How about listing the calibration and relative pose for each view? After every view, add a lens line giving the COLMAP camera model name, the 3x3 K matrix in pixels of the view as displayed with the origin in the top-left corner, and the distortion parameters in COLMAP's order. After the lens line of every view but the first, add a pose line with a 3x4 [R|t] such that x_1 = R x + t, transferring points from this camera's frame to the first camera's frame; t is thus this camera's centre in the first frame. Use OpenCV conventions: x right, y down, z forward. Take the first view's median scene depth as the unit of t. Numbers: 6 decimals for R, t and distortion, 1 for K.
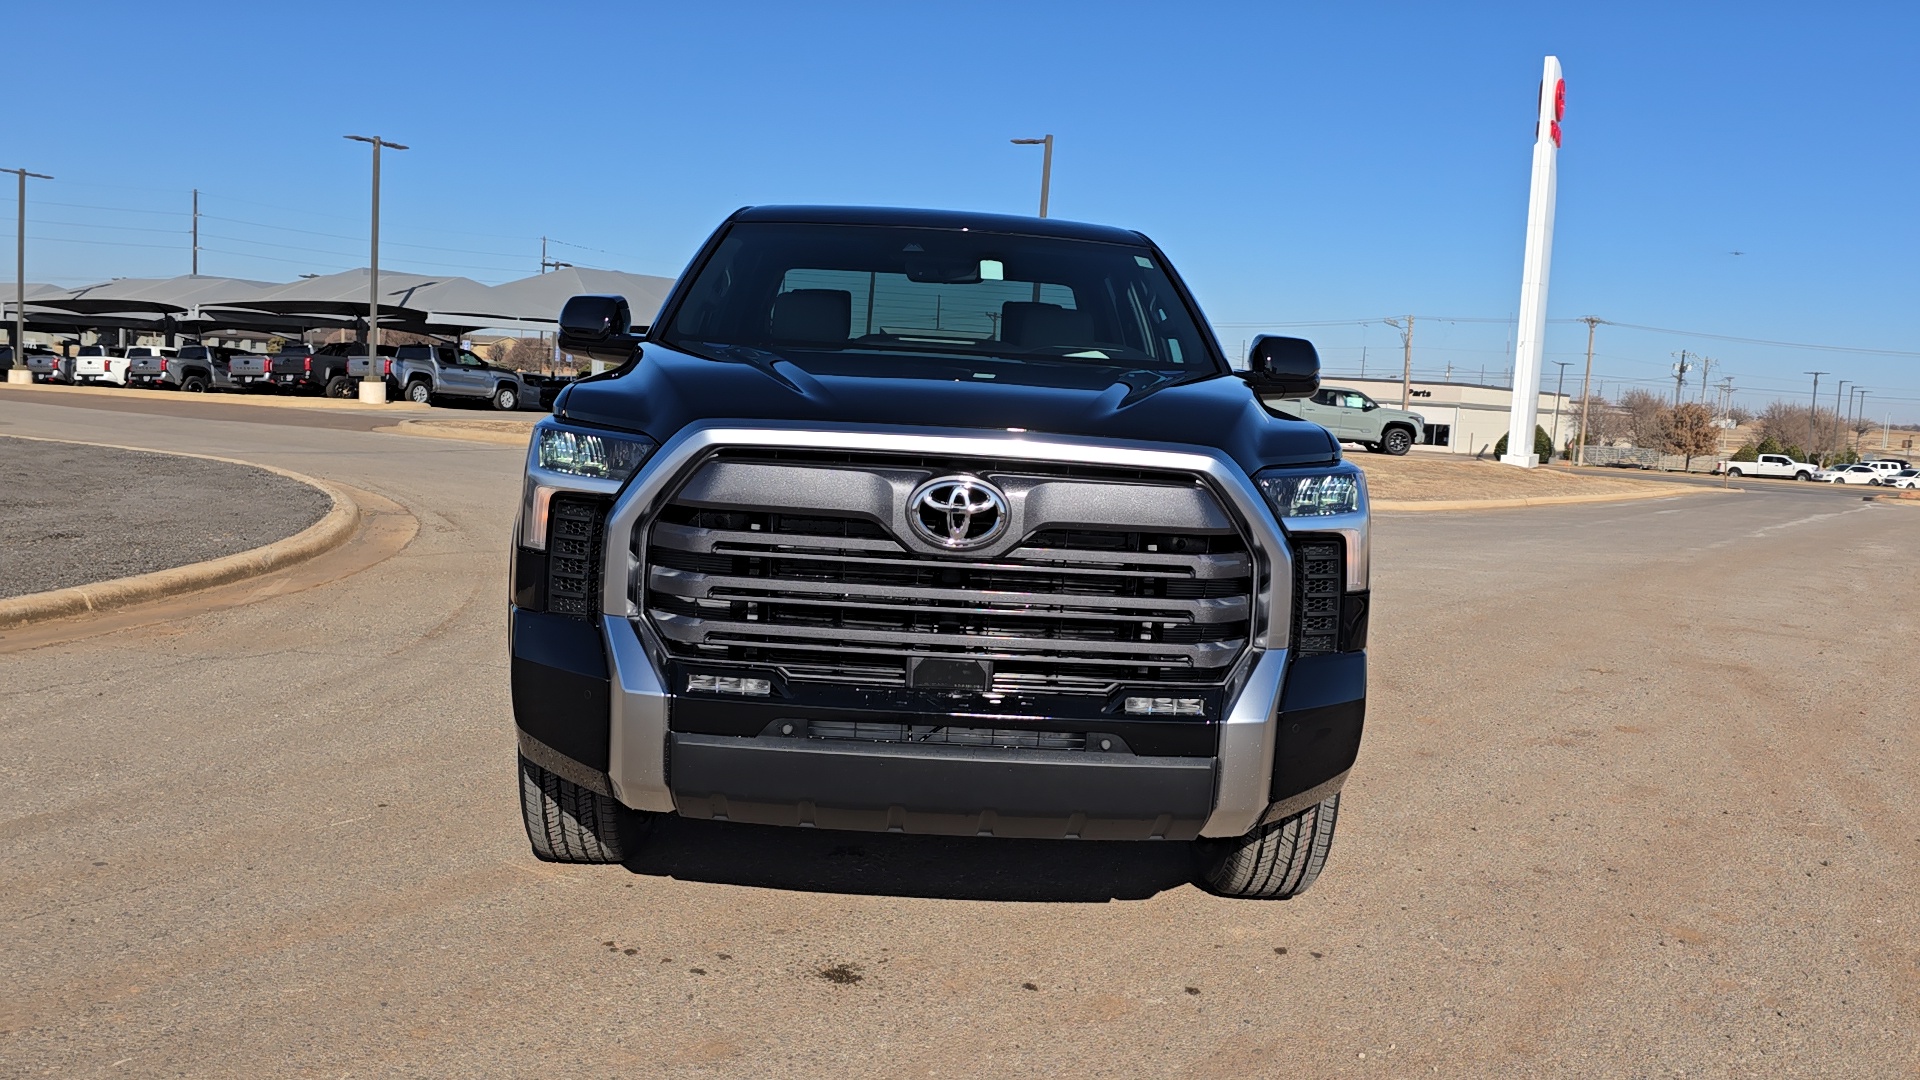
lens RADIAL K [[1596.9, 0, 961.7], [0, 1596.9, 529.8], [0, 0, 1]] dist [-0.014369, 0.018399]
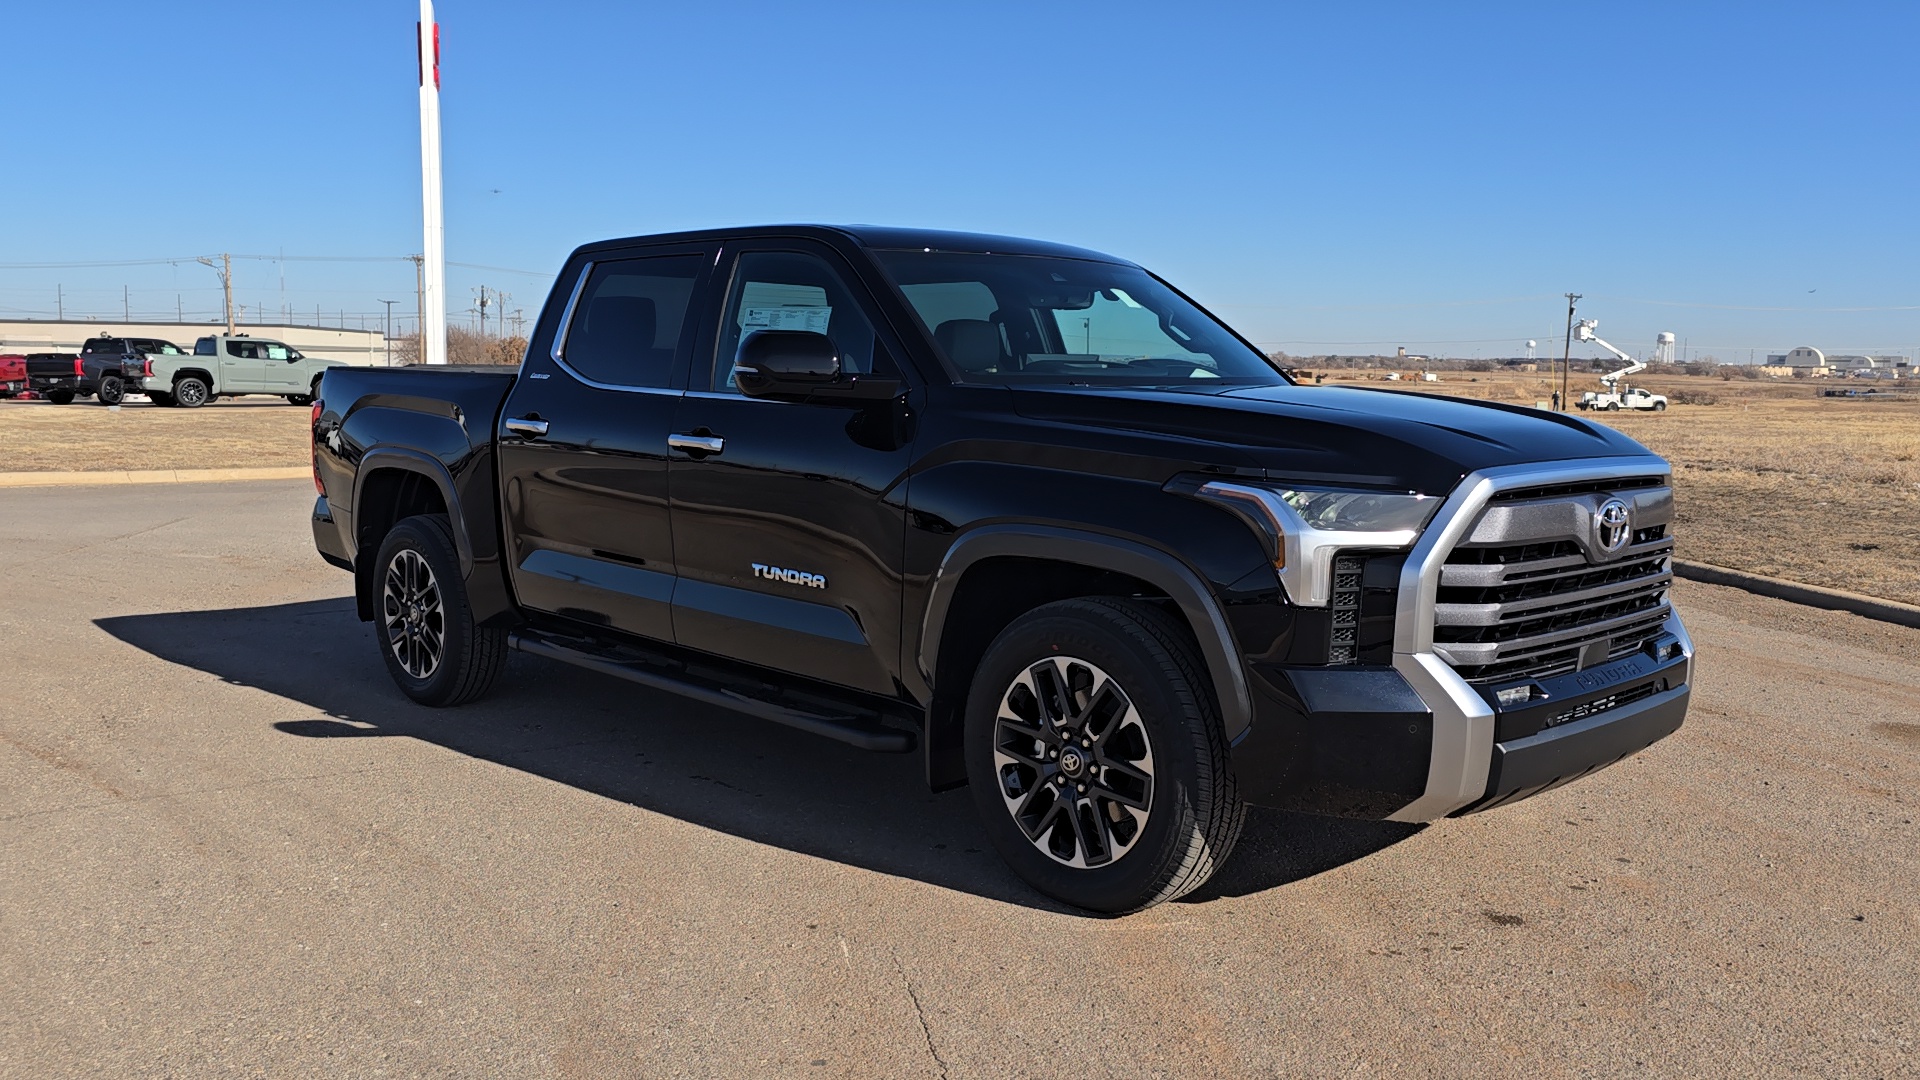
lens RADIAL K [[1596.9, 0, 961.7], [0, 1596.9, 529.8], [0, 0, 1]] dist [-0.014369, 0.018399]
pose [[0.742253, -0.114261, 0.660307, -0.871664], [0.087423, 0.993446, 0.073636, -0.104580], [-0.664393, 0.003070, 0.747377, 0.283506]]
